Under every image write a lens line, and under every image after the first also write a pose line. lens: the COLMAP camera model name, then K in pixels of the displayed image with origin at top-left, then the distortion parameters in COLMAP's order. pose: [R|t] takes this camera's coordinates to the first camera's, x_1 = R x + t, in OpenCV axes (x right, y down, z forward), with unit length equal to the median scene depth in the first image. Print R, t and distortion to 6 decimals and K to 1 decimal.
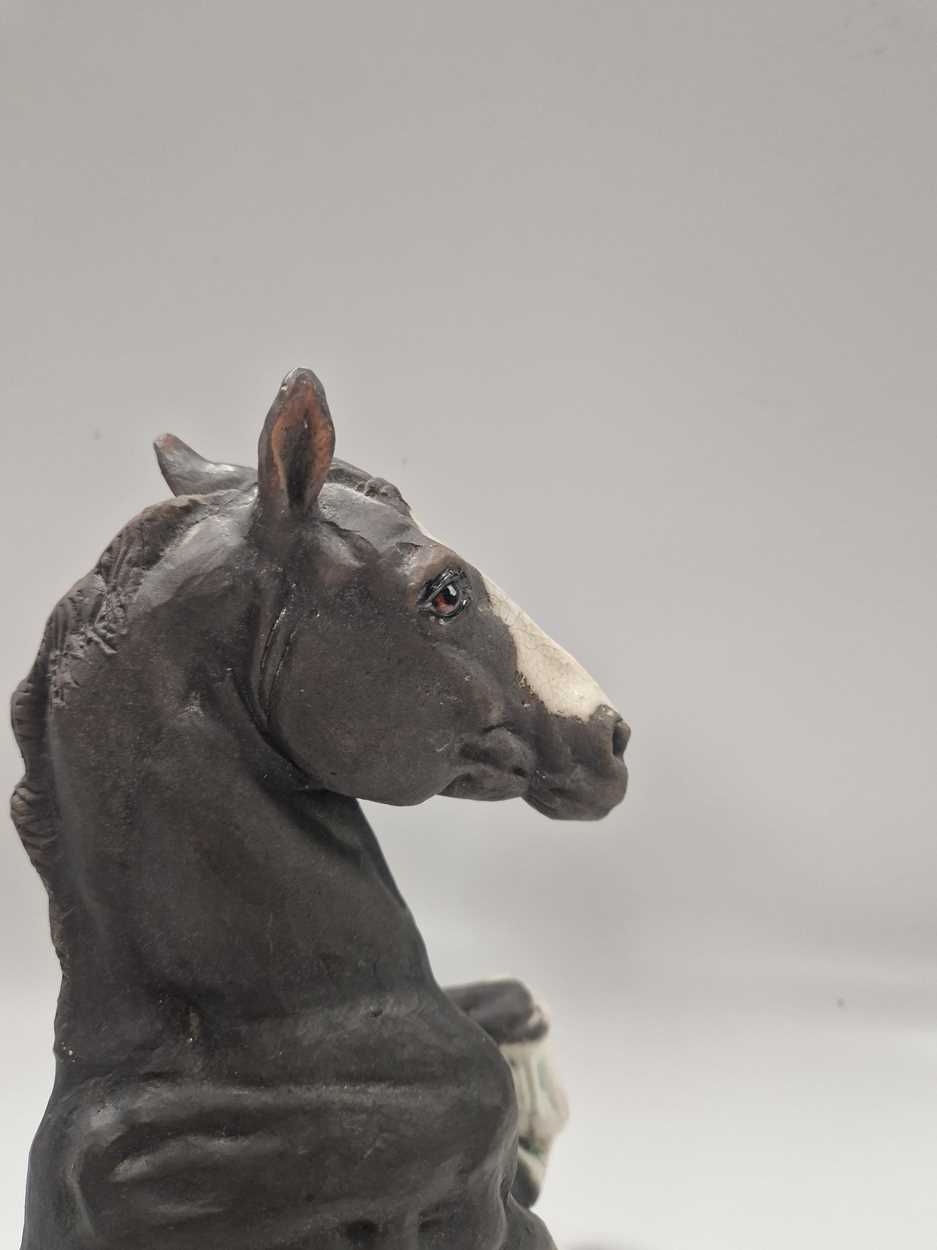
lens RADIAL K [[925.8, 0, 469.8], [0, 925.8, 559.1], [0, 0, 1]] dist [0.000935, -0.053198]
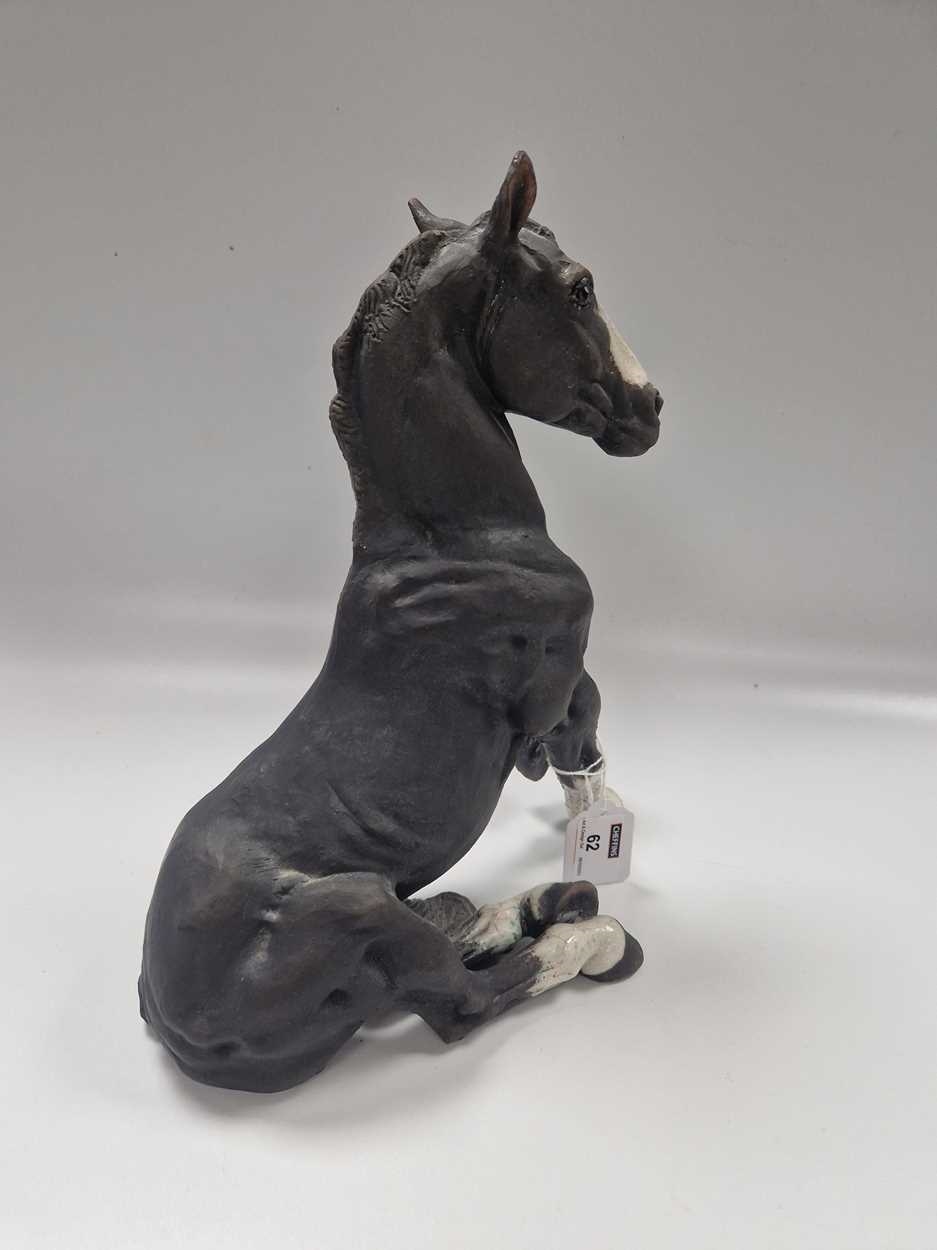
lens RADIAL K [[919.2, 0, 430.2], [0, 919.2, 627.4], [0, 0, 1]] dist [0.048869, -0.157145]
pose [[0.998193, 0.021245, 0.056201, -0.414854], [-0.029654, 0.987732, 0.153318, 0.421484], [-0.052254, -0.154708, 0.986577, -0.875740]]
